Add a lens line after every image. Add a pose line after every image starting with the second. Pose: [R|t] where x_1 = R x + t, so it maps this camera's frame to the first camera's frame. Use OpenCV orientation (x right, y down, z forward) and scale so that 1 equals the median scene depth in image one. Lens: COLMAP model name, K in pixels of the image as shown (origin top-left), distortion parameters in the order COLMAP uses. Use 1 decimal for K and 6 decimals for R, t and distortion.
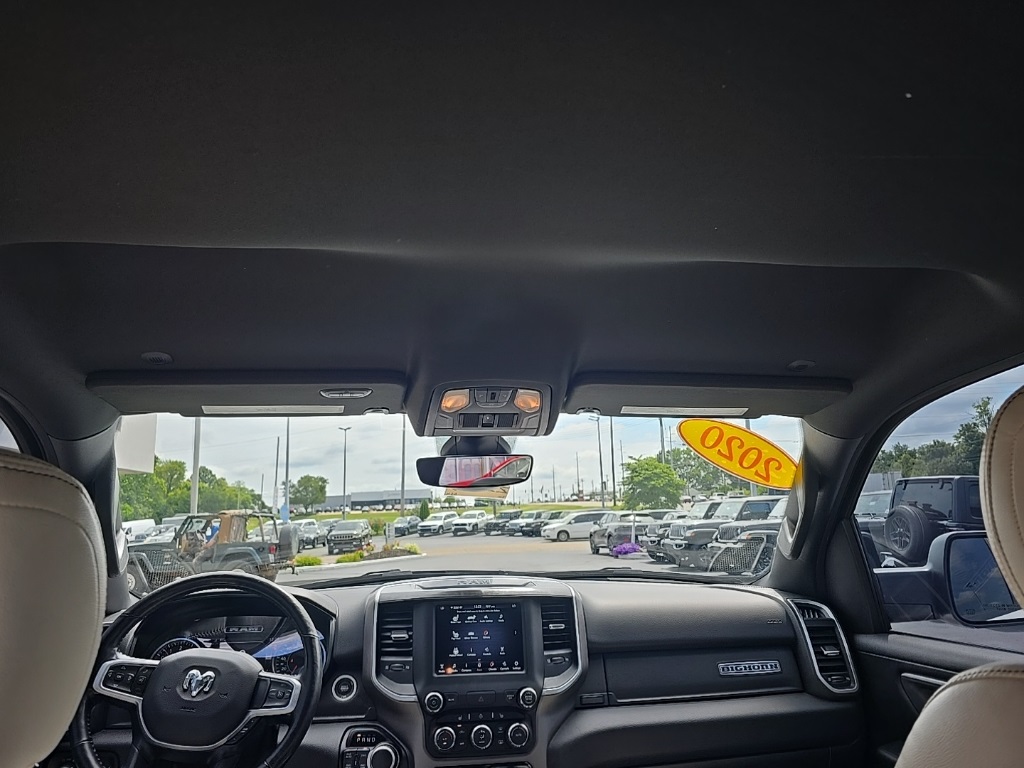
lens RADIAL K [[695.6, 0, 516.5], [0, 695.6, 382.9], [0, 0, 1]] dist [0.053665, -0.063709]
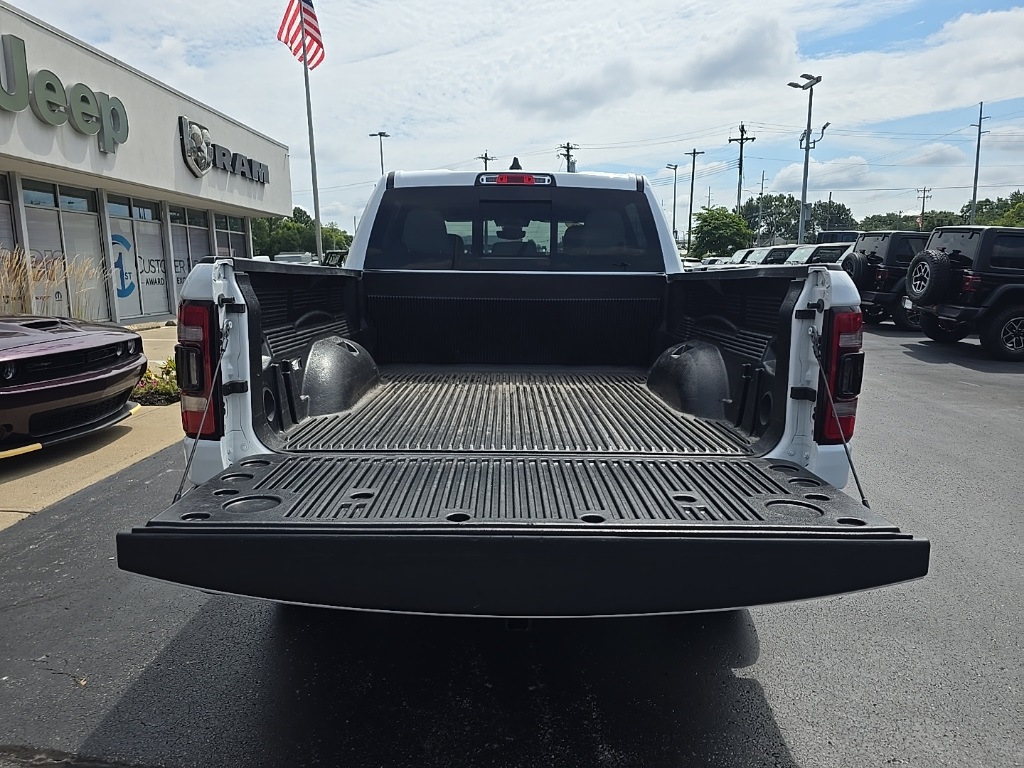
lens RADIAL K [[691.2, 0, 515.3], [0, 691.2, 380.4], [0, 0, 1]] dist [0.058202, -0.056904]
pose [[0.992871, 0.041349, -0.111788, 0.015602], [0.000428, 0.936653, 0.350258, -0.017085], [0.119189, -0.347809, 0.929959, -0.104350]]
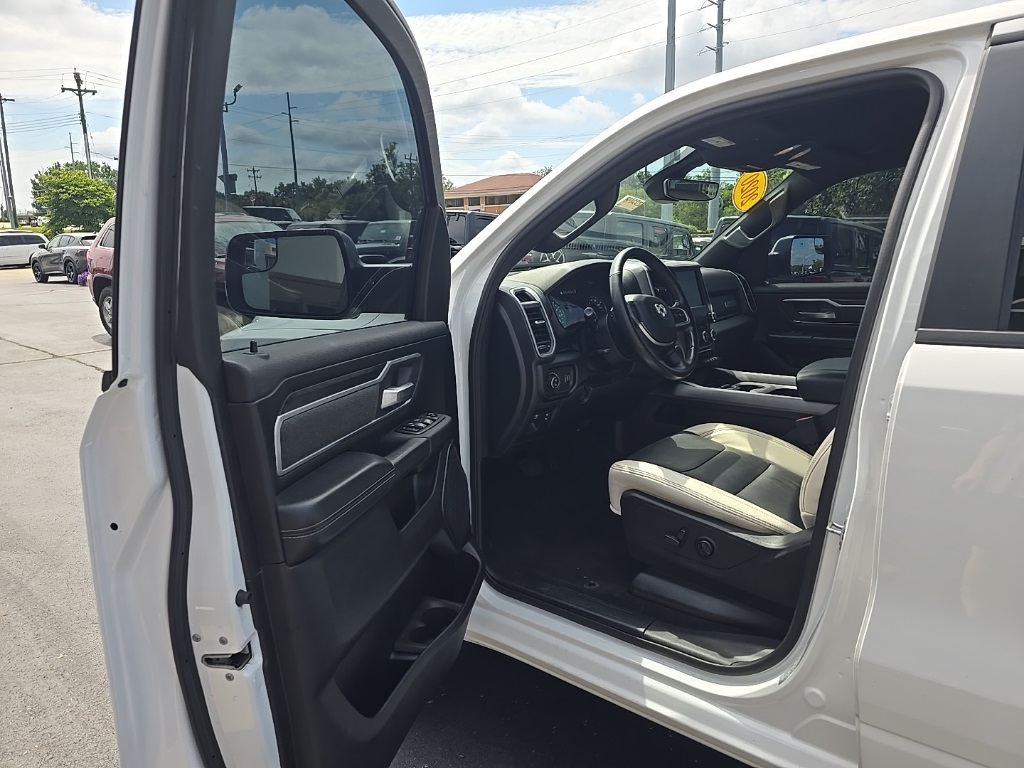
lens RADIAL K [[691.2, 0, 515.3], [0, 691.2, 380.4], [0, 0, 1]] dist [0.058202, -0.056904]
pose [[0.715178, -0.120170, 0.688535, -0.053170], [-0.144310, 0.938495, 0.313690, 0.002912], [-0.683883, -0.323707, 0.653849, 0.002074]]
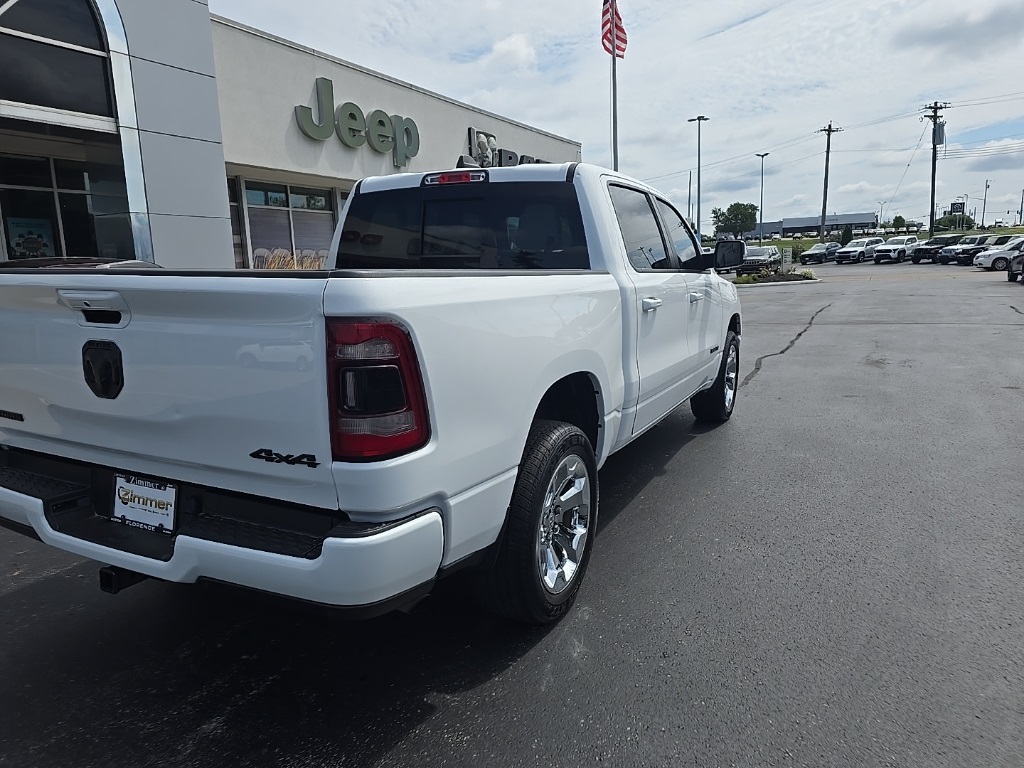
lens RADIAL K [[691.2, 0, 515.3], [0, 691.2, 380.4], [0, 0, 1]] dist [0.058202, -0.056904]
pose [[0.827219, 0.103635, -0.552239, 0.063862], [0.109581, 0.934215, 0.339462, -0.015215], [0.551090, -0.341324, 0.761444, -0.085605]]
